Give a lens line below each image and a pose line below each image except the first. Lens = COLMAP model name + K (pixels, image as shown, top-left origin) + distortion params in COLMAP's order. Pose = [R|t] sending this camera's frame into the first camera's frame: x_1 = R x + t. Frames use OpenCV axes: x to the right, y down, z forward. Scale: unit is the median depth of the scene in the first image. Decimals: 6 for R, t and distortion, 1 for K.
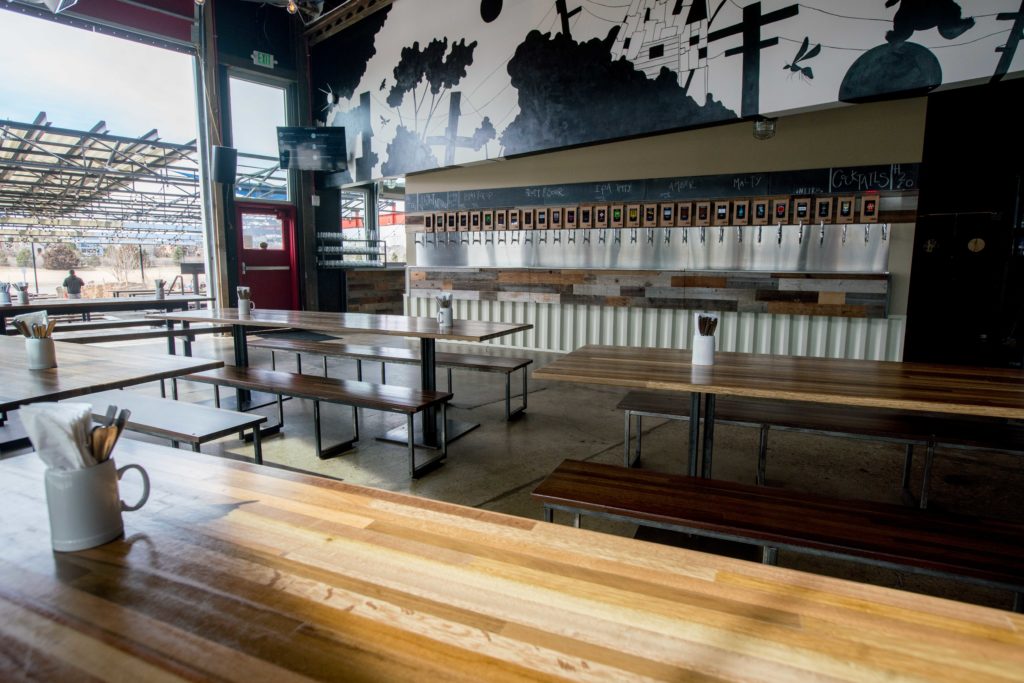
lens RADIAL K [[517.2, 0, 513.1], [0, 517.2, 307.0], [0, 0, 1]] dist [-0.000724, 0.000648]
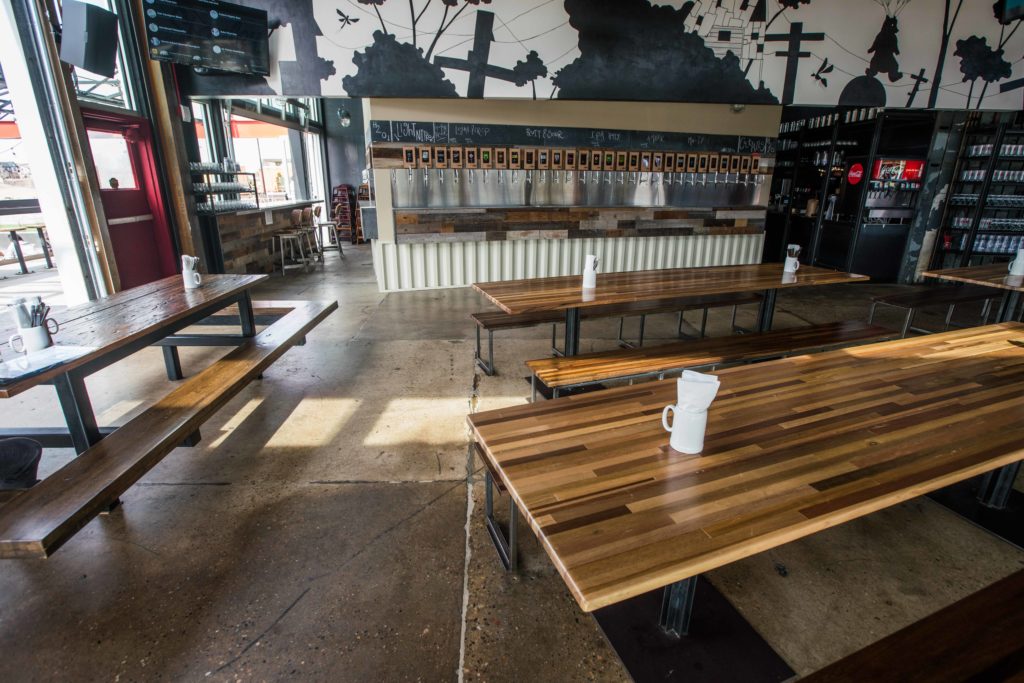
lens RADIAL K [[487.9, 0, 512.0], [0, 487.9, 341.5], [0, 0, 1]] dist [-0.015190, 0.000476]
pose [[0.731083, -0.213046, 0.648173, -0.842840], [0.062531, 0.966923, 0.247286, -0.068060], [-0.679417, -0.140256, 0.720223, 0.302146]]
